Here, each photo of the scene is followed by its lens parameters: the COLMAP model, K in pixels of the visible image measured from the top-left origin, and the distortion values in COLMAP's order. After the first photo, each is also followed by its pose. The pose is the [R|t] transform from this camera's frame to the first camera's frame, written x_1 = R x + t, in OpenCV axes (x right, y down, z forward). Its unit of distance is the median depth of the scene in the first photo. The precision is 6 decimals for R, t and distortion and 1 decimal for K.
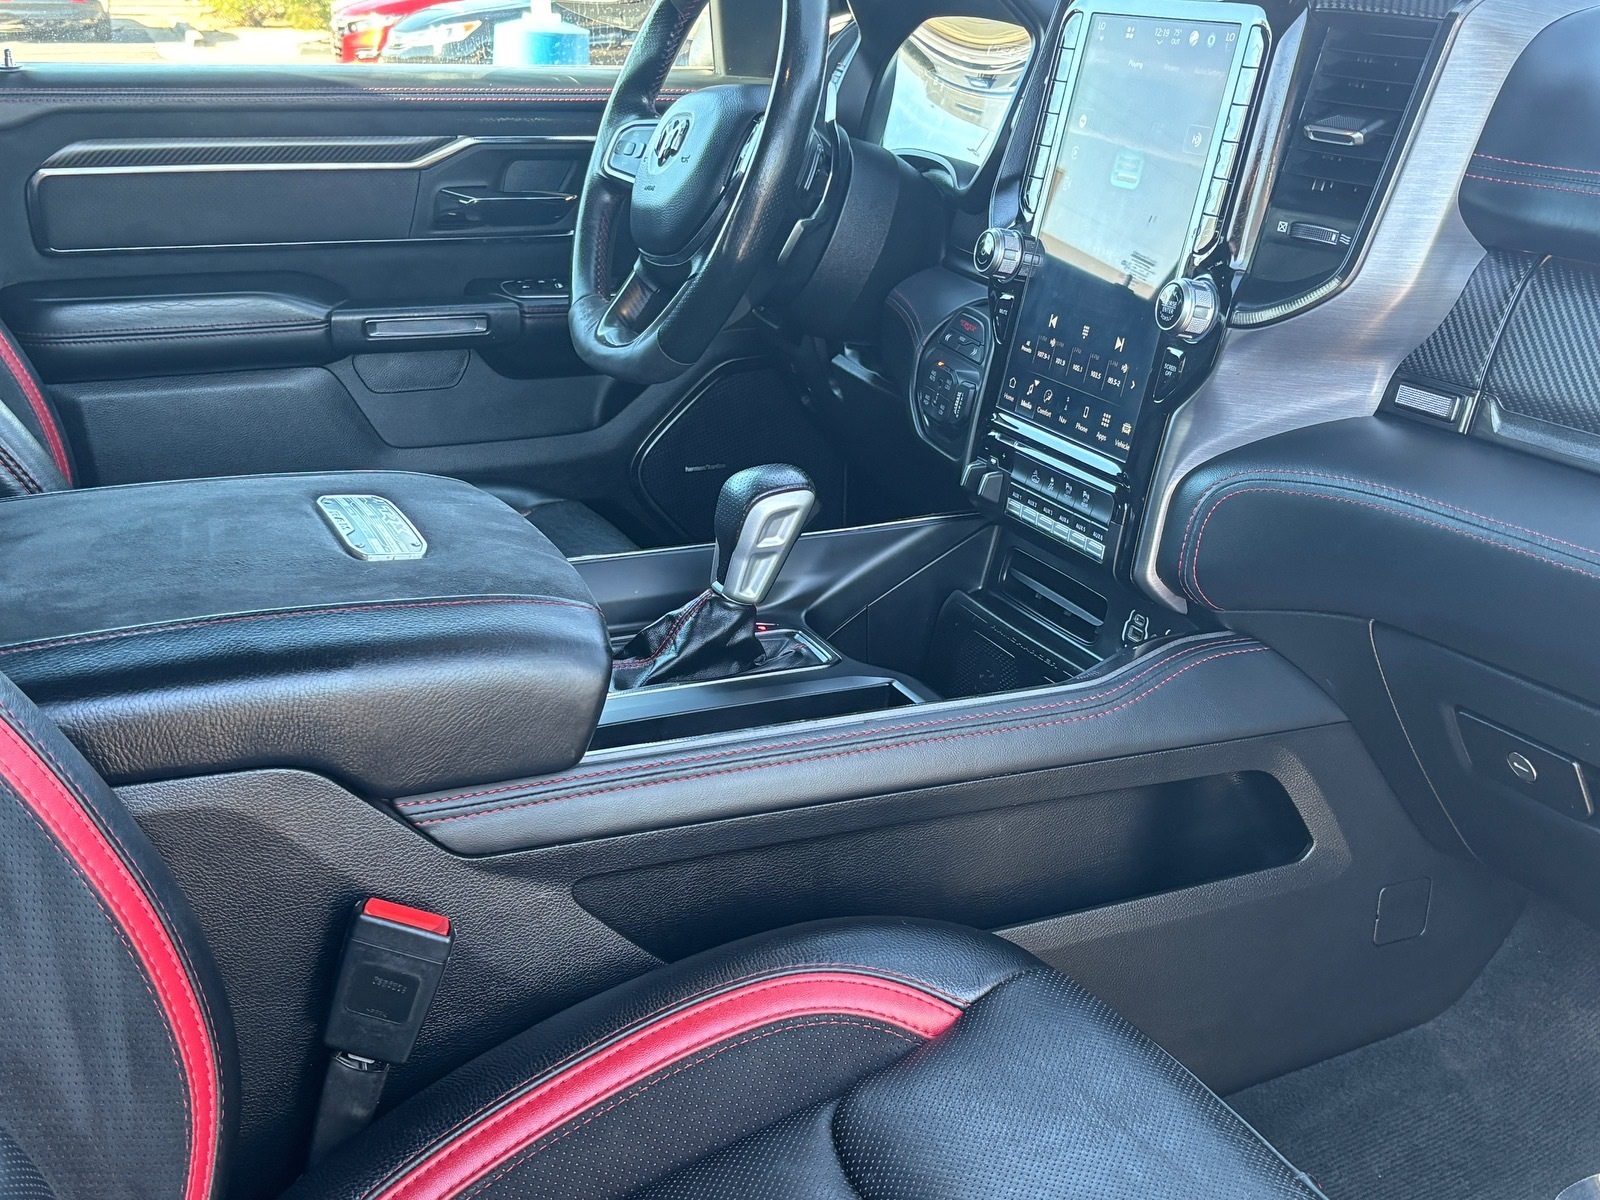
lens RADIAL K [[1914.6, 0, 784.3], [0, 1914.6, 600.9], [0, 0, 1]] dist [0.209643, -0.819687]
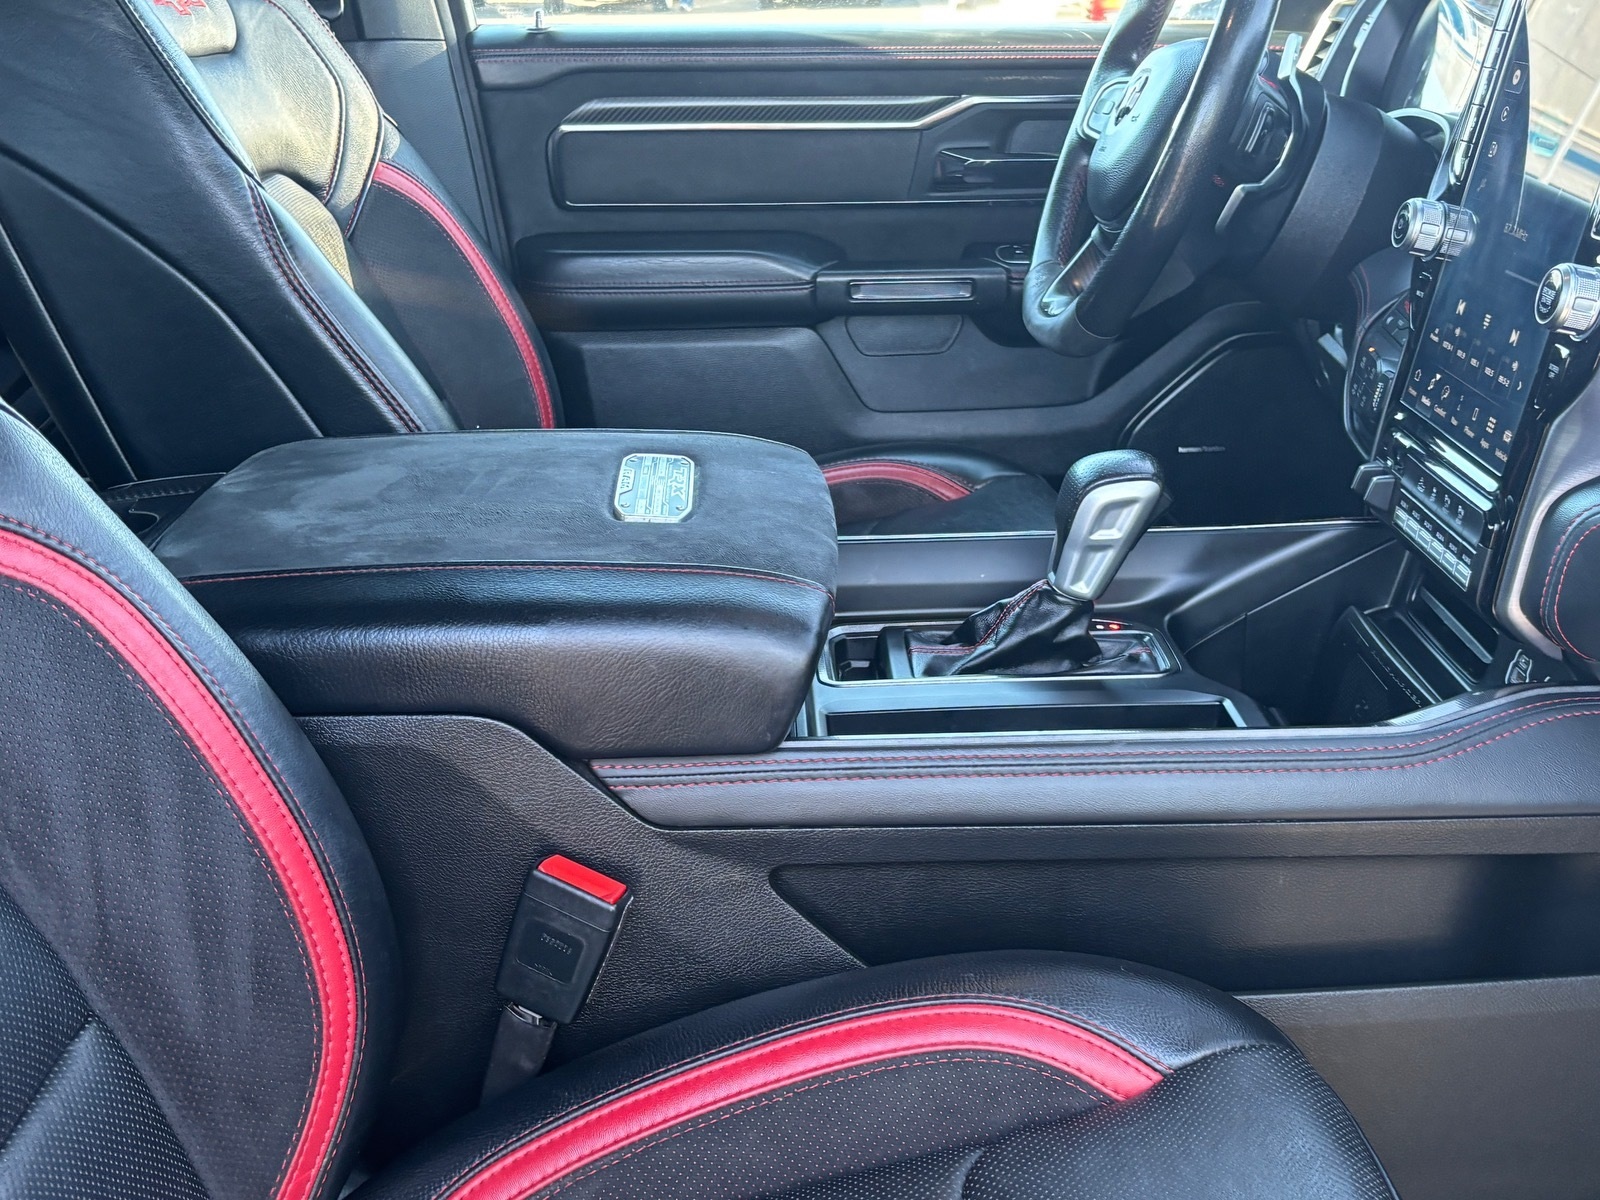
lens RADIAL K [[1914.6, 0, 784.3], [0, 1914.6, 600.9], [0, 0, 1]] dist [0.209643, -0.819687]
pose [[0.930033, 0.095116, -0.354954, 0.181714], [-0.088633, 0.995466, 0.034521, -0.017437], [0.356628, -0.000645, 0.934246, 0.081446]]
